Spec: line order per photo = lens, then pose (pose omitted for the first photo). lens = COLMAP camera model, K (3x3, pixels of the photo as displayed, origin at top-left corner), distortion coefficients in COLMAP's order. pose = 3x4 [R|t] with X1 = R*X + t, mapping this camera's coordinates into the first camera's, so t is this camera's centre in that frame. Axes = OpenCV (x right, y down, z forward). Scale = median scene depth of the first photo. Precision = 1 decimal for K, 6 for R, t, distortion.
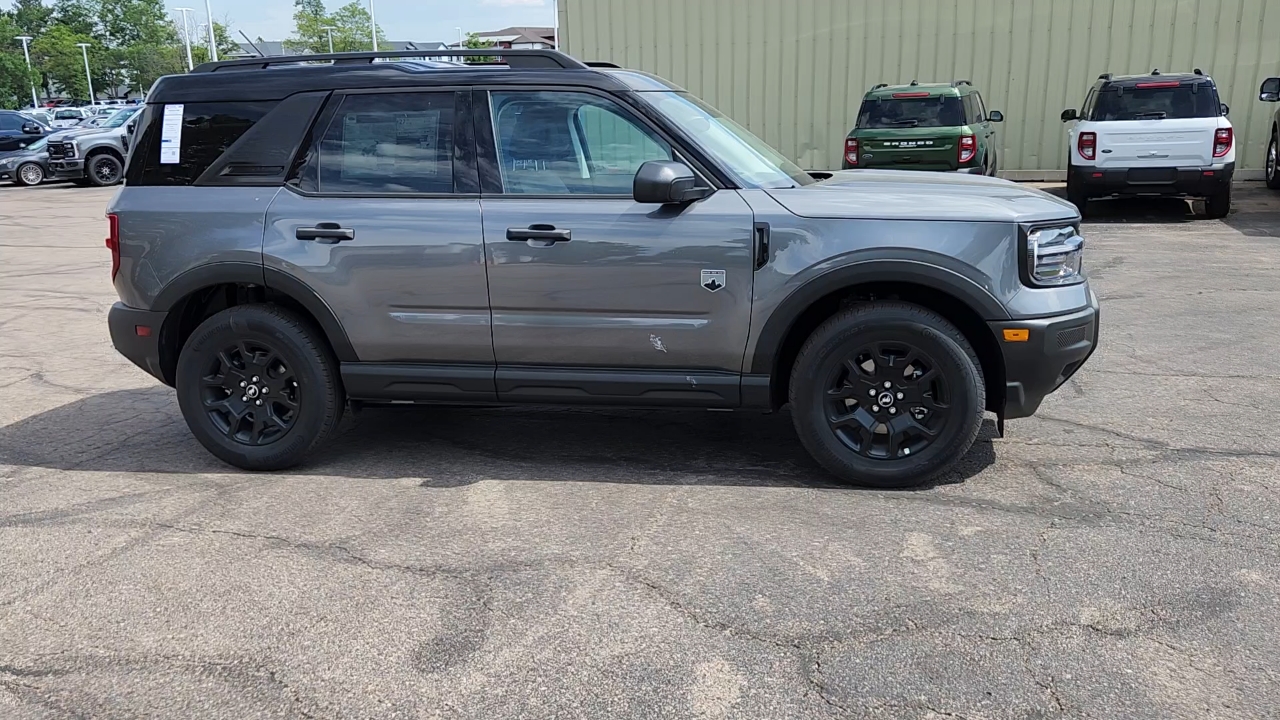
lens RADIAL K [[1093.1, 0, 629.4], [0, 1093.1, 358.2], [0, 0, 1]] dist [0.019256, -0.001086]
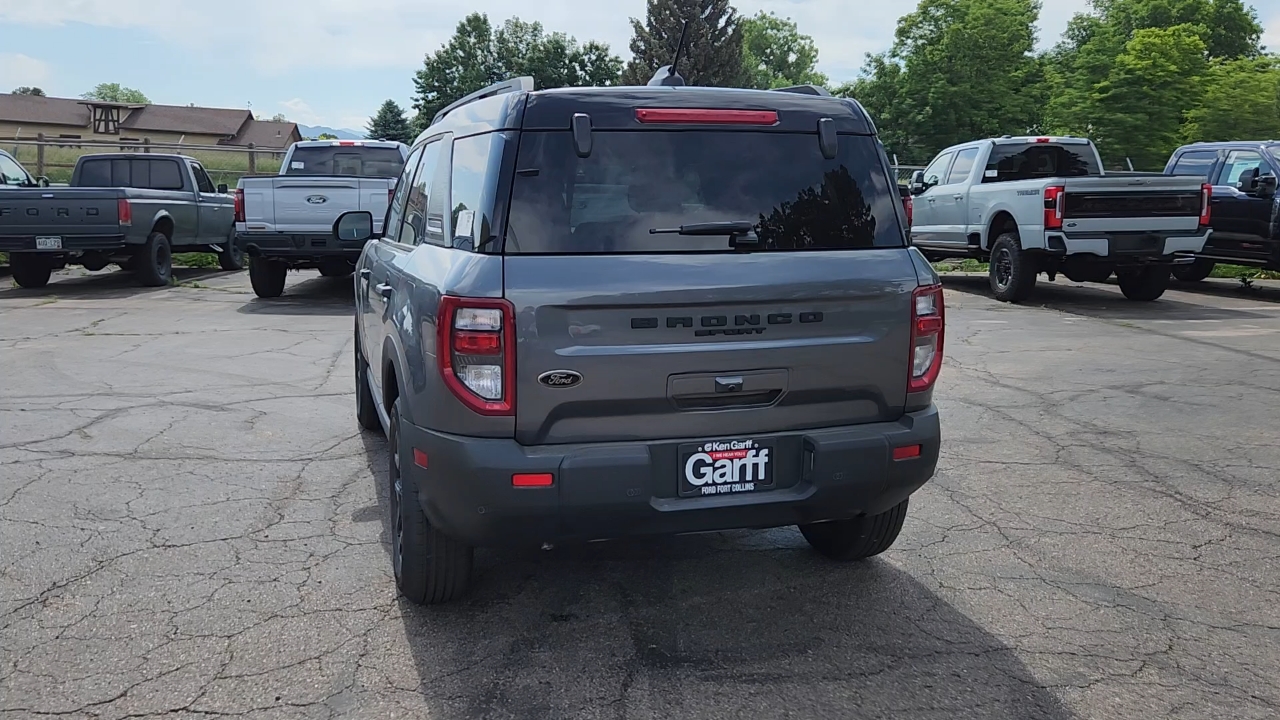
lens RADIAL K [[1085.0, 0, 627.7], [0, 1085.0, 360.1], [0, 0, 1]] dist [0.021527, -0.003560]
pose [[-0.459511, -0.117243, 0.880399, -1.047407], [0.198863, 0.952502, 0.230639, -0.297915], [-0.865623, 0.281060, -0.414370, 1.525524]]
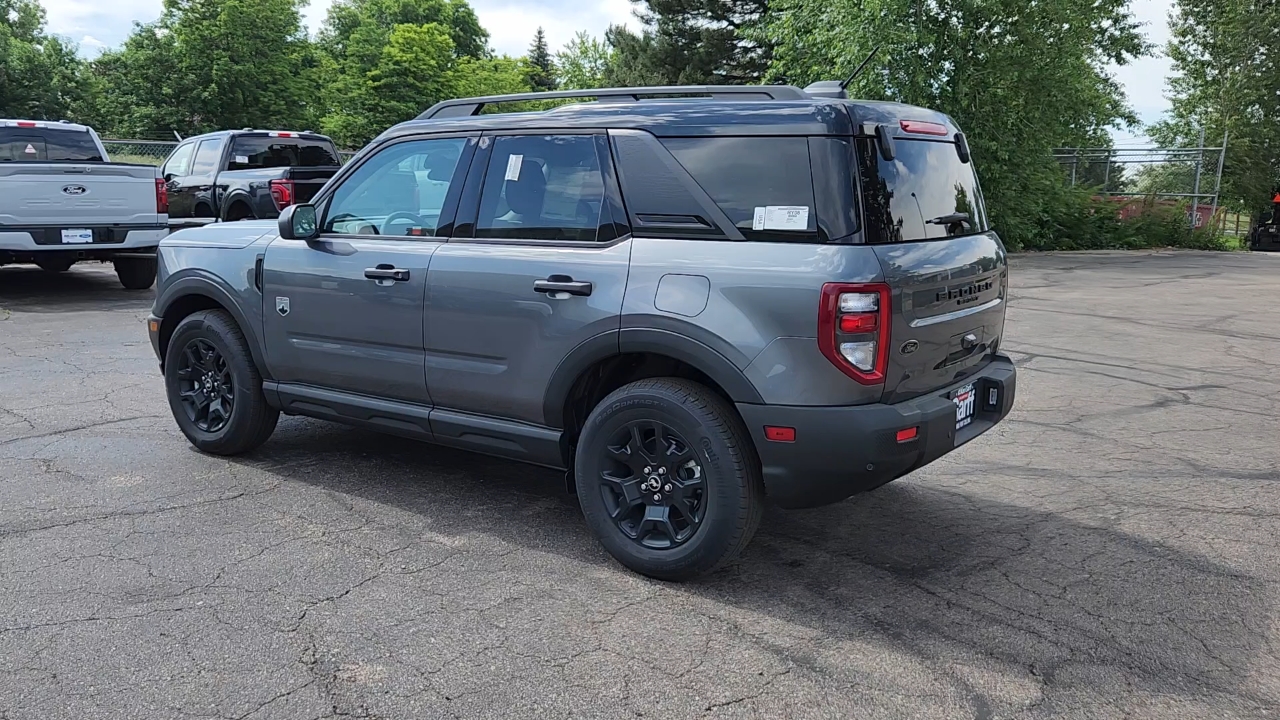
lens RADIAL K [[1085.0, 0, 627.7], [0, 1085.0, 360.1], [0, 0, 1]] dist [0.021527, -0.003560]
pose [[-0.909539, -0.058033, 0.411548, -0.594362], [0.098349, 0.932029, 0.348782, -0.428096], [-0.403815, 0.357706, -0.842009, 2.034282]]
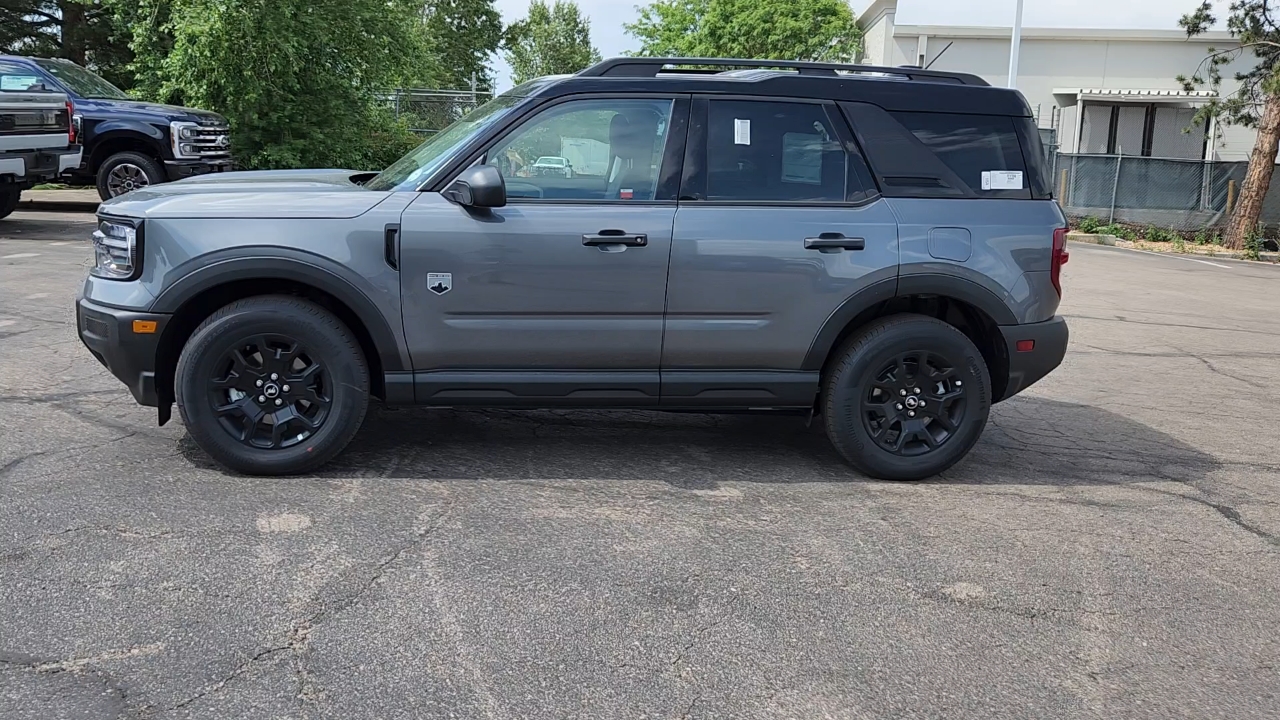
lens RADIAL K [[1093.1, 0, 629.4], [0, 1093.1, 358.2], [0, 0, 1]] dist [0.019256, -0.001086]
pose [[-0.945658, 0.051609, -0.321042, 0.289131], [-0.088952, 0.908604, 0.408077, -0.474343], [0.312760, 0.414458, -0.854638, 2.125705]]
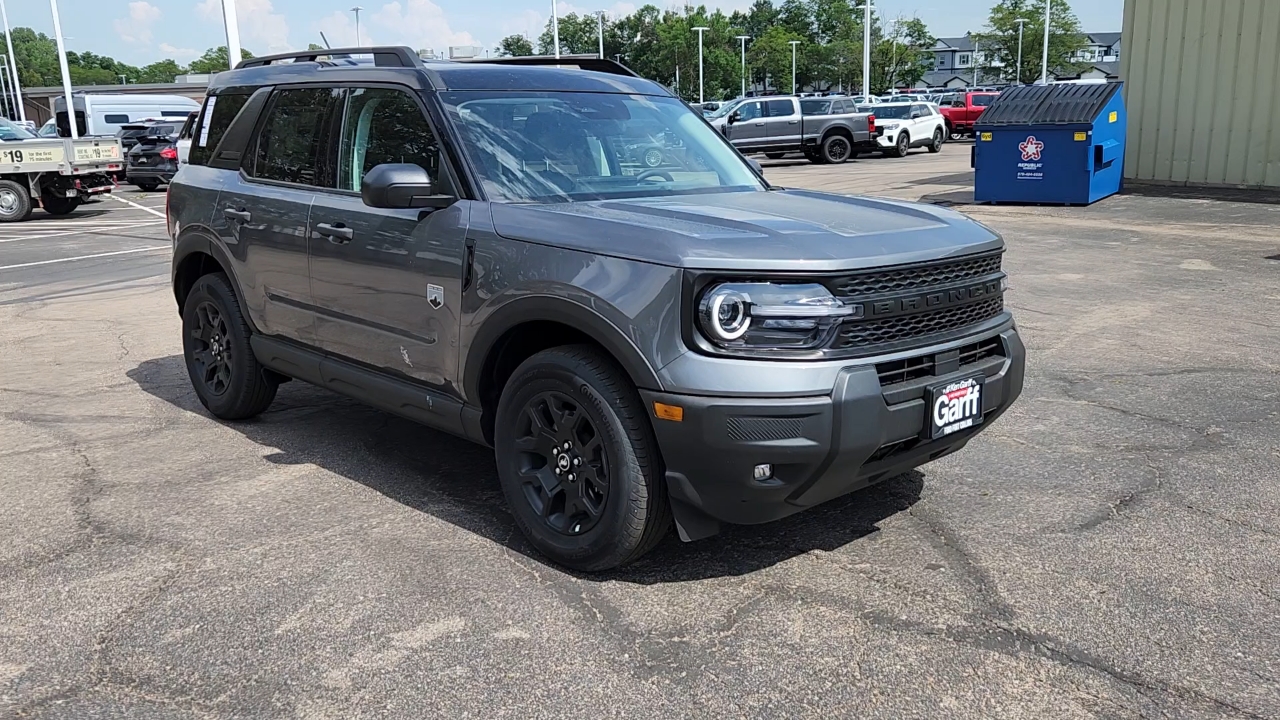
lens RADIAL K [[1093.1, 0, 629.4], [0, 1093.1, 358.2], [0, 0, 1]] dist [0.019256, -0.001086]
pose [[0.815195, 0.149975, -0.559433, 0.655015], [-0.147173, 0.987828, 0.050363, -0.080969], [0.560177, 0.041278, 0.827344, 0.297702]]
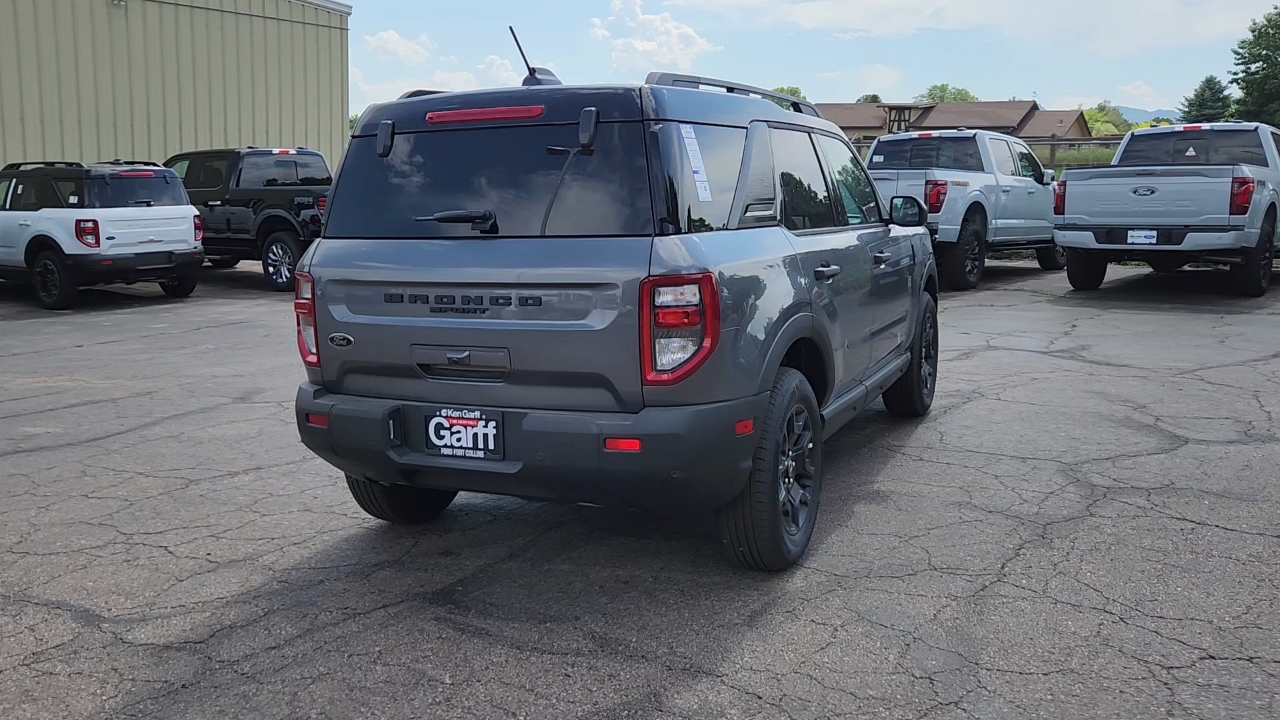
lens RADIAL K [[1093.1, 0, 629.4], [0, 1093.1, 358.2], [0, 0, 1]] dist [0.019256, -0.001086]
pose [[0.235911, -0.131404, 0.962849, -1.179496], [0.227256, 0.970801, 0.076809, -0.145970], [-0.944828, 0.200693, 0.258885, 0.889712]]
